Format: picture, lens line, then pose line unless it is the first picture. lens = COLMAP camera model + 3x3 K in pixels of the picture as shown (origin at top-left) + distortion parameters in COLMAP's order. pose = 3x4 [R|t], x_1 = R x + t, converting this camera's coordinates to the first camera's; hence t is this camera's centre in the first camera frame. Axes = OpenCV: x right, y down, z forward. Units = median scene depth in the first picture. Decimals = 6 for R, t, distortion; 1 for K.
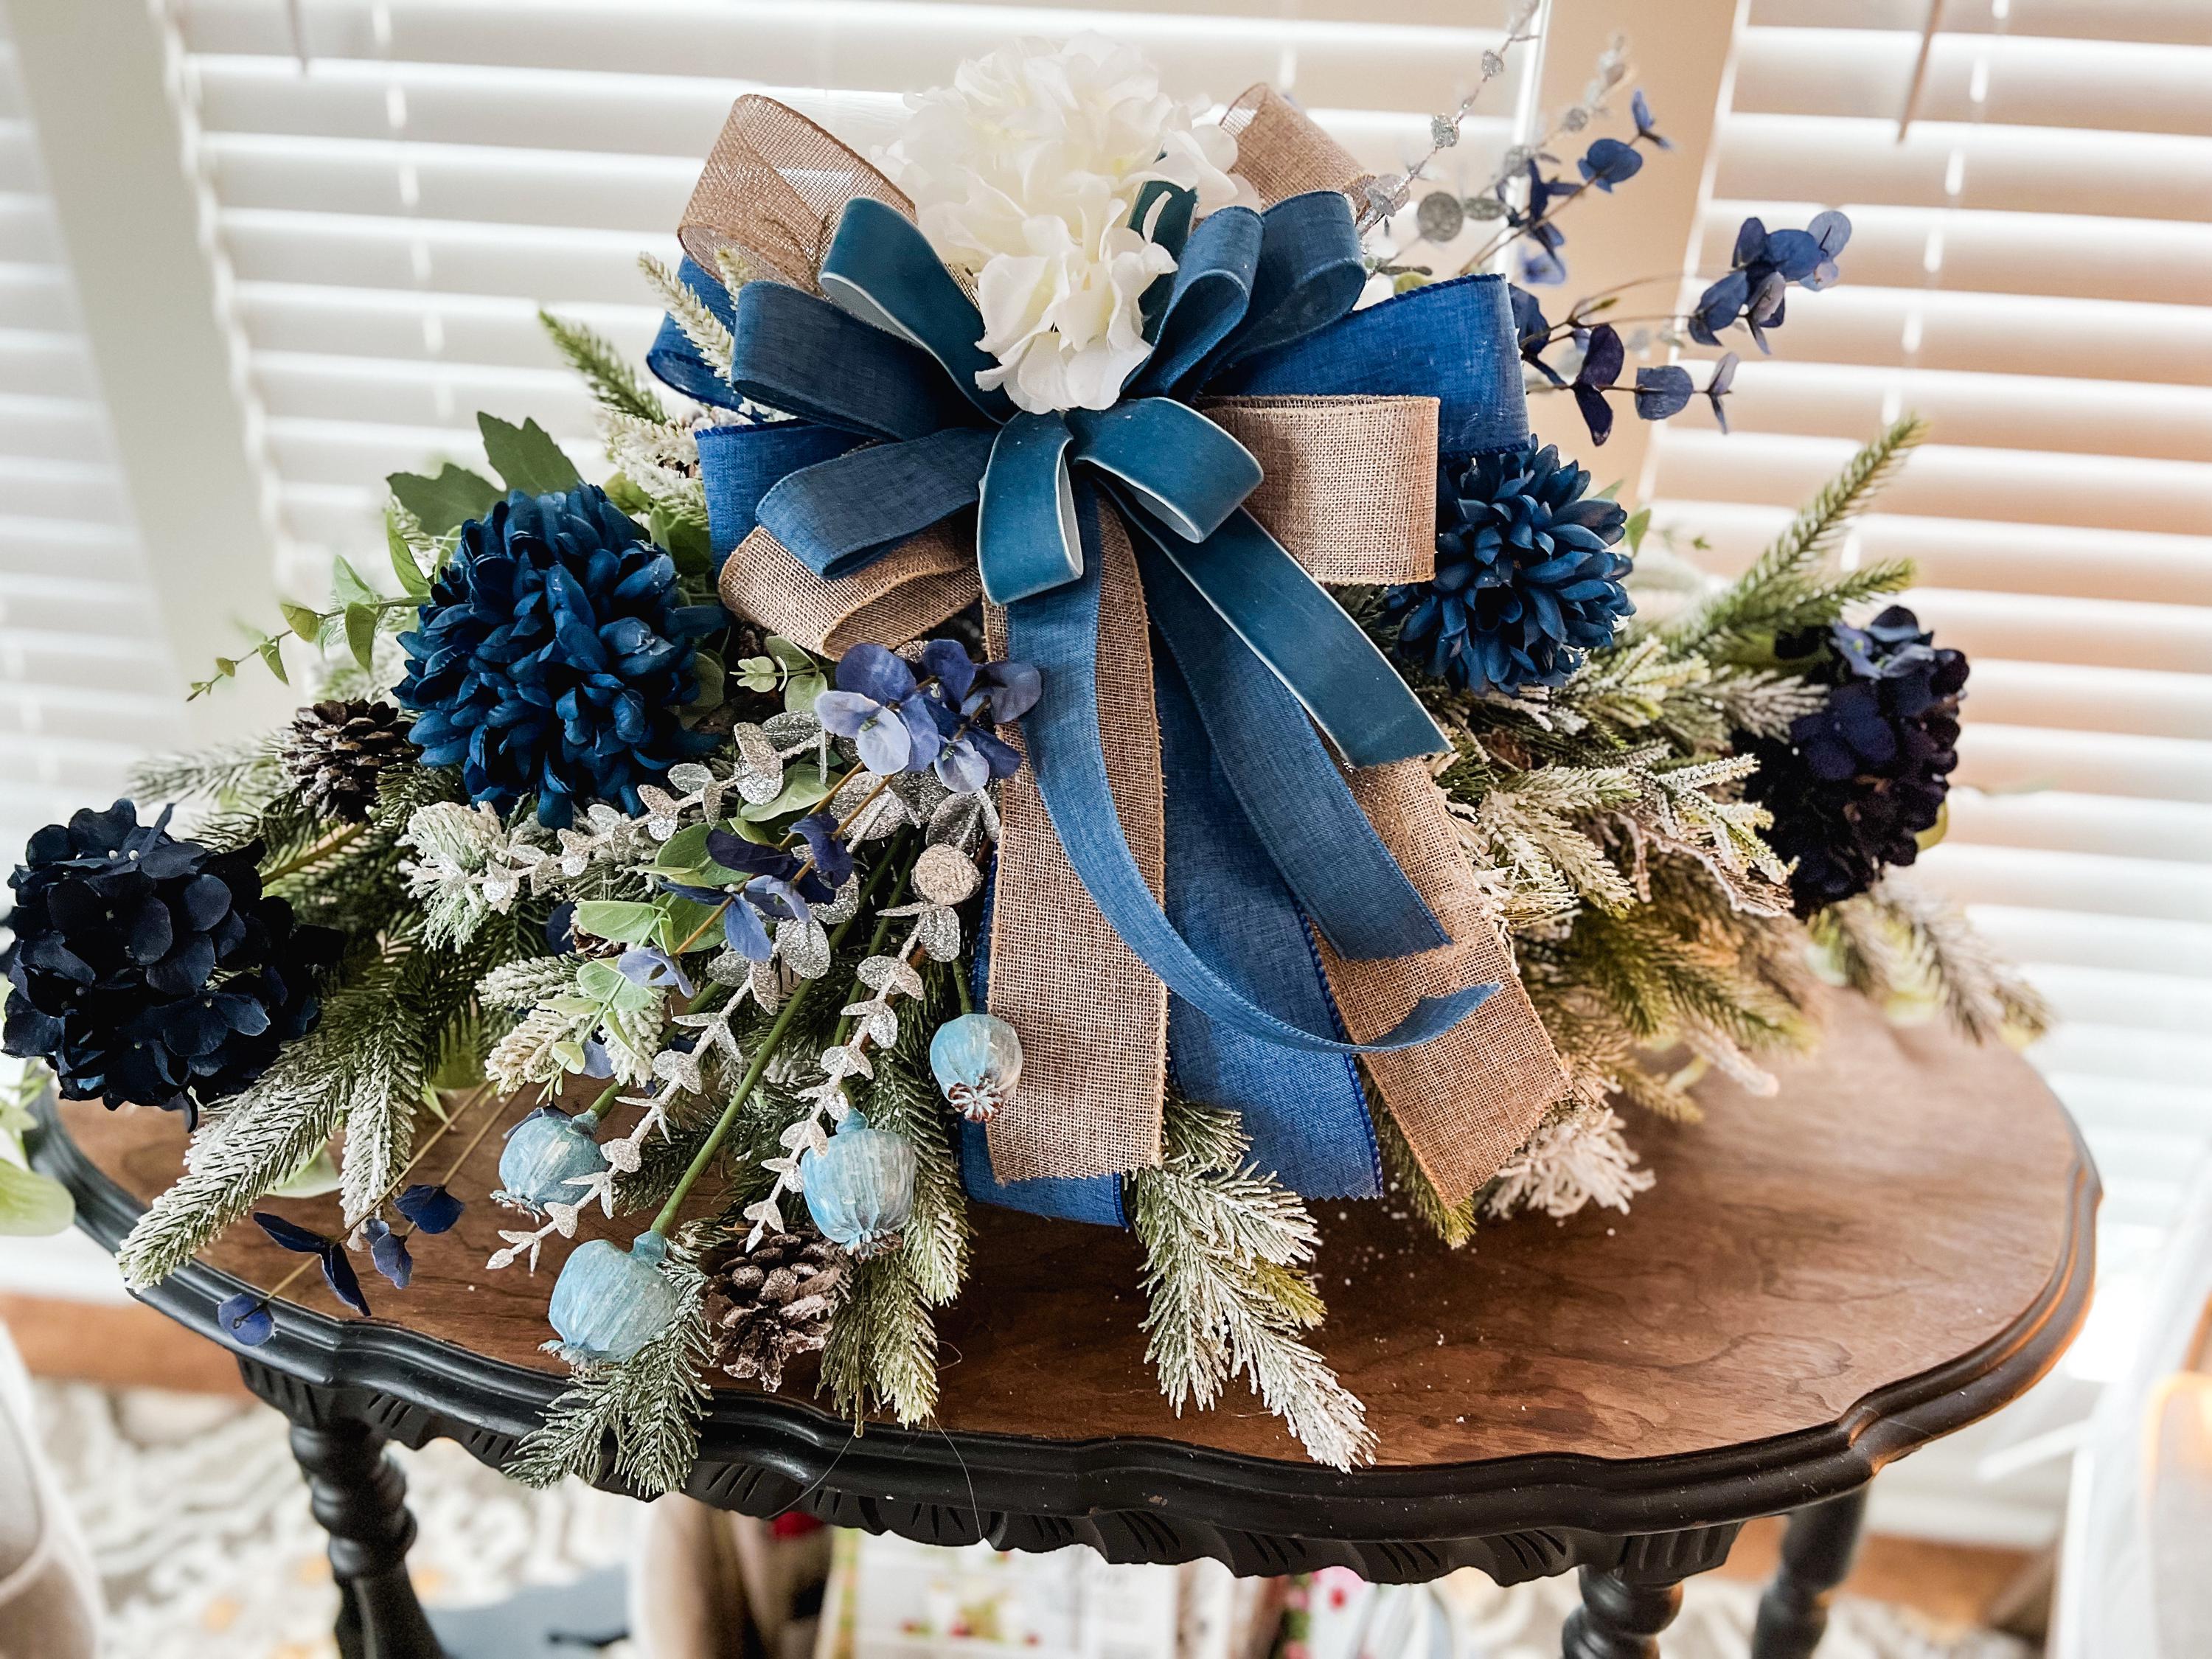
lens RADIAL K [[1837.0, 0, 1106.0], [0, 1837.0, 829.5], [0, 0, 1]] dist [-0.017841, -0.019178]
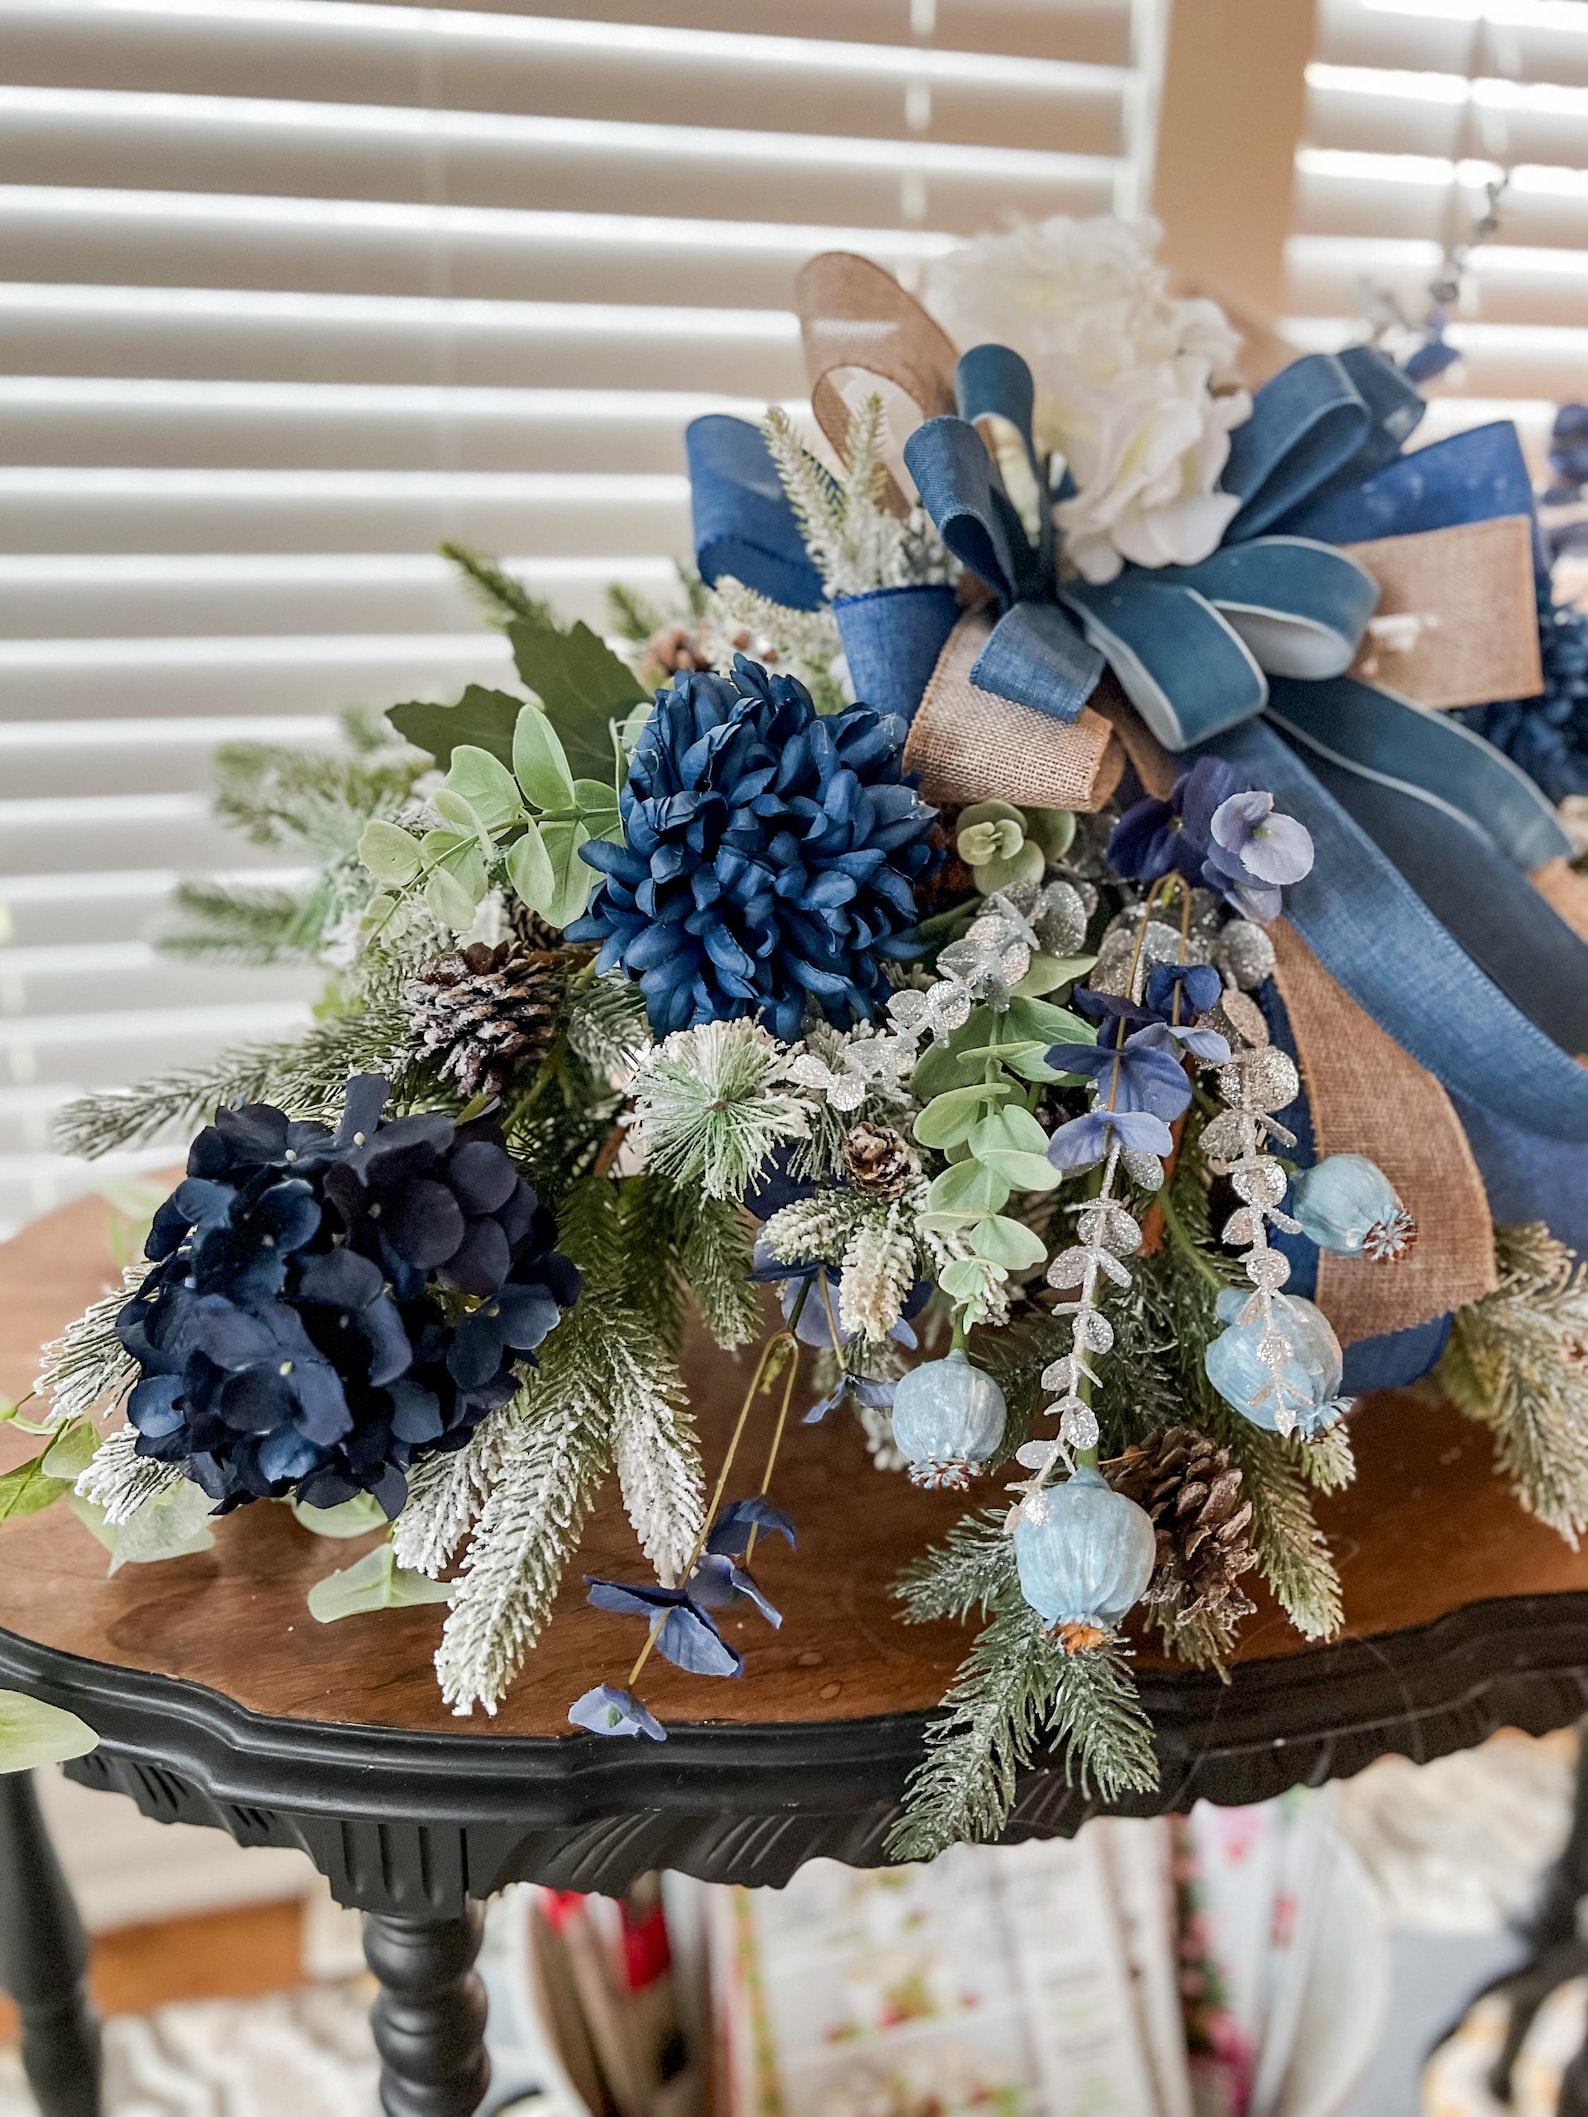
lens RADIAL K [[1758.1, 0, 794.0], [0, 1758.1, 1058.5], [0, 0, 1]] dist [-0.017841, -0.019178]
pose [[0.926019, -0.144162, 0.348863, -0.580488], [0.186441, 0.978277, -0.090630, 0.076529], [-0.328219, 0.148968, 0.932781, 0.243483]]
